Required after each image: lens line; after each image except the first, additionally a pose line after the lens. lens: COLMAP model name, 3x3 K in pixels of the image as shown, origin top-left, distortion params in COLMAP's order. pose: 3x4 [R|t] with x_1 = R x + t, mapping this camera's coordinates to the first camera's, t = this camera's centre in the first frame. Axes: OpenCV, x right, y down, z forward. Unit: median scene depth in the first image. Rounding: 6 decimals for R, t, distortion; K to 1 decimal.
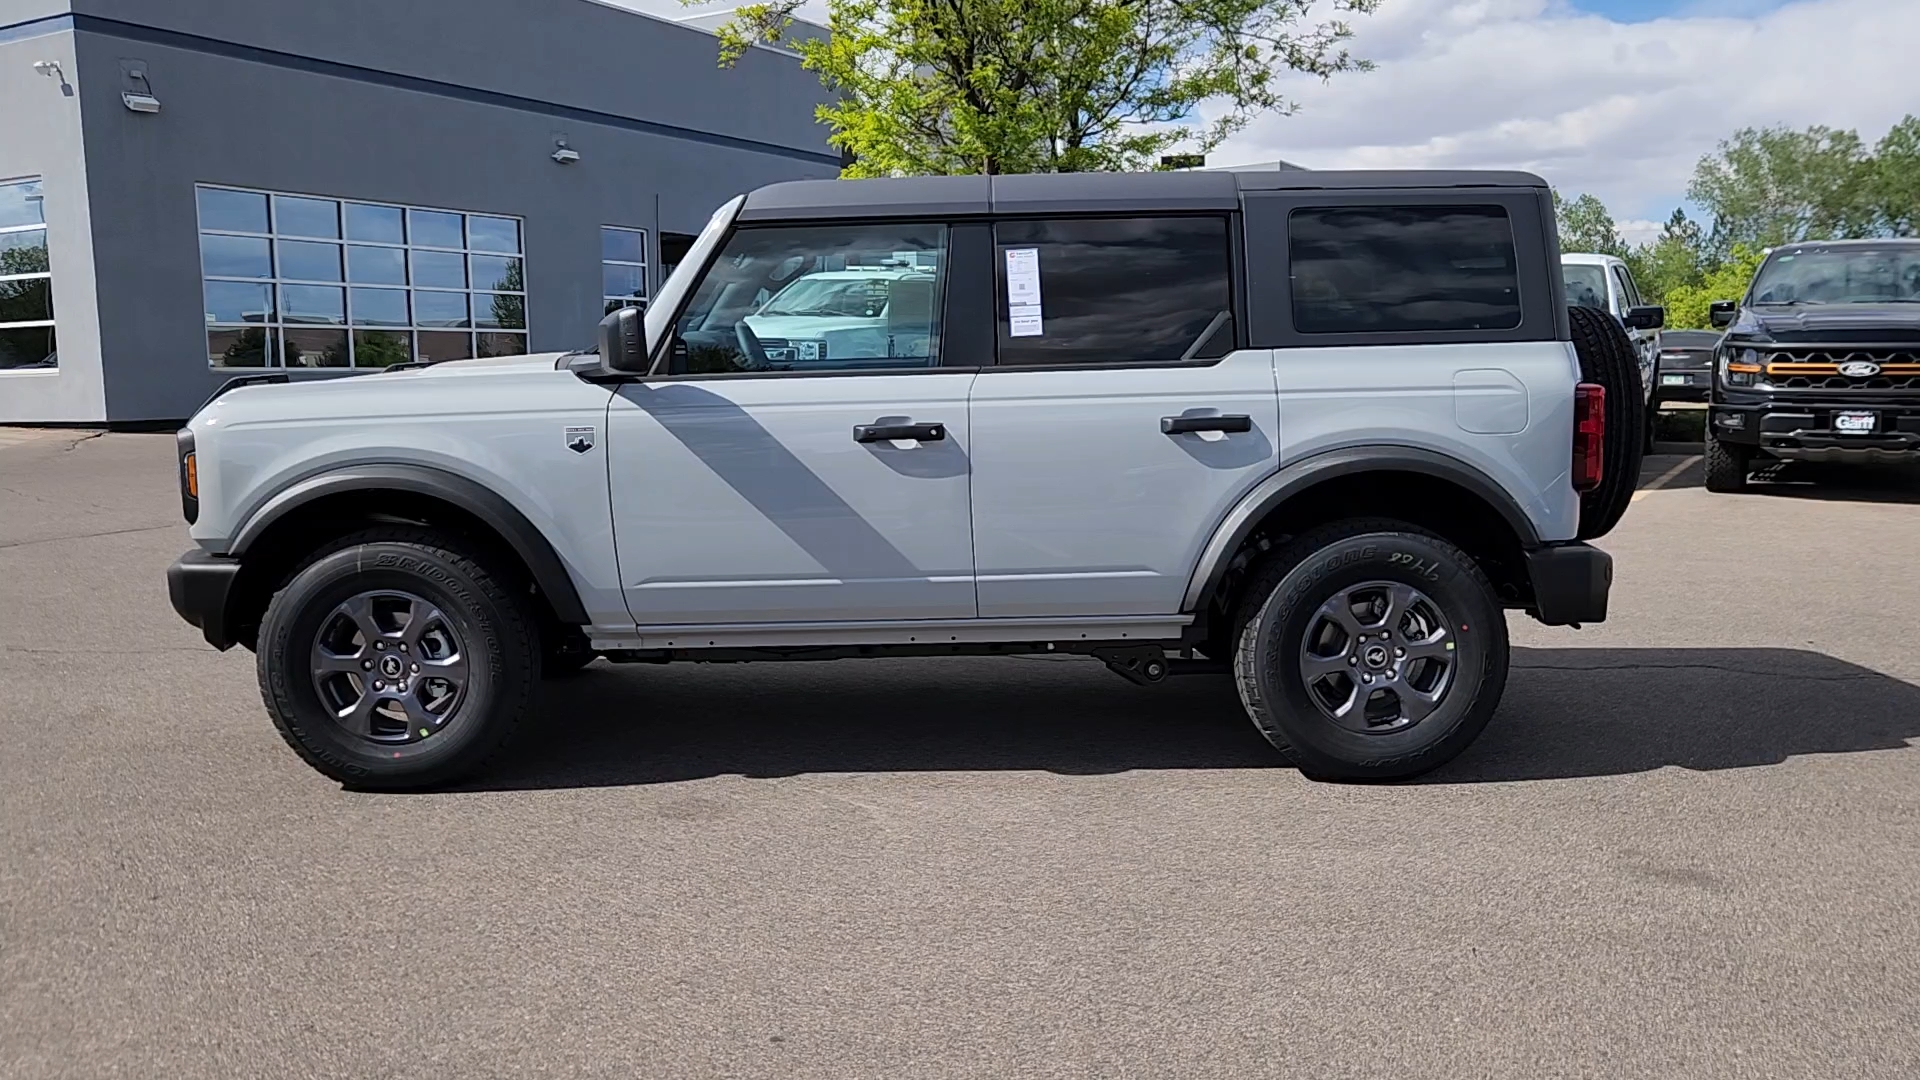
lens RADIAL K [[1628.7, 0, 948.1], [0, 1628.7, 549.7], [0, 0, 1]] dist [0.037846, -0.029677]
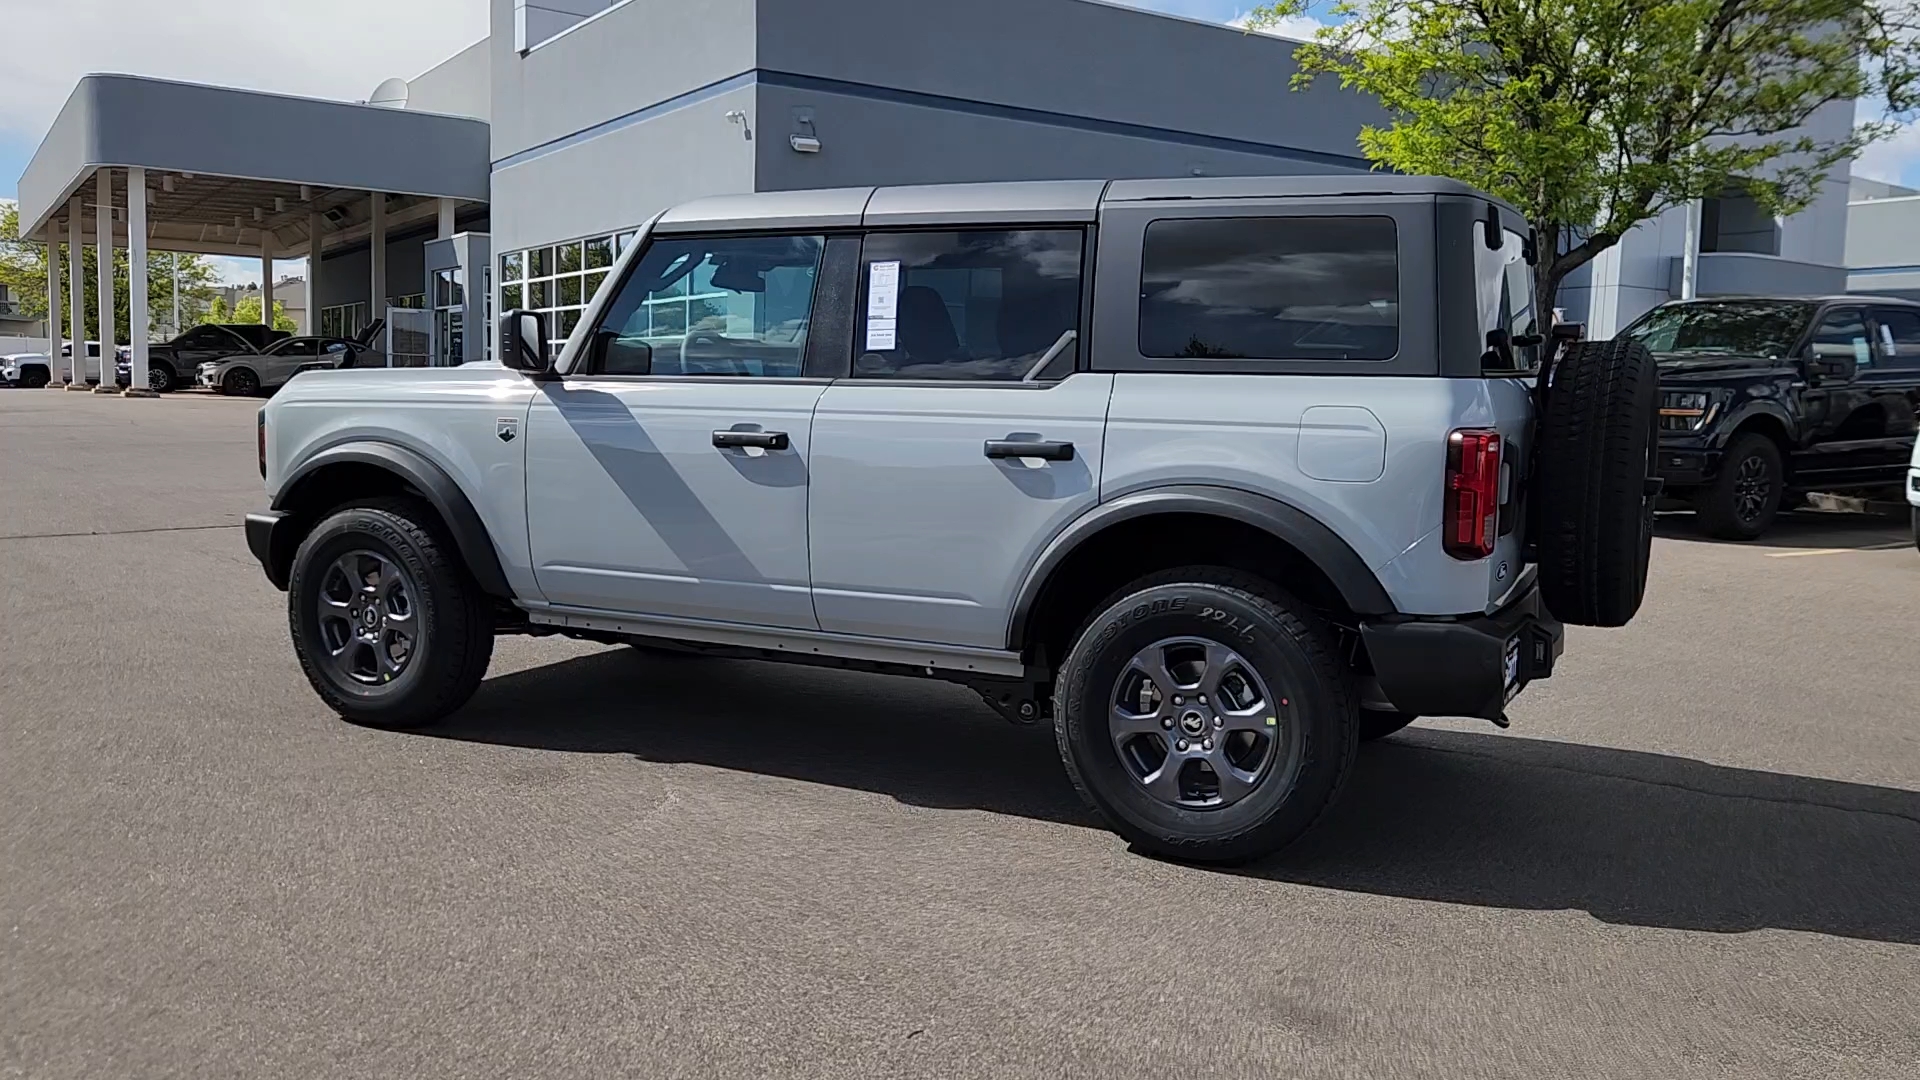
lens RADIAL K [[1628.7, 0, 948.1], [0, 1628.7, 549.7], [0, 0, 1]] dist [0.037846, -0.029677]
pose [[0.892508, 0.086659, -0.442628, 0.530606], [-0.094579, 0.995508, 0.004196, -0.019260], [0.441003, 0.038119, 0.896696, 0.141515]]
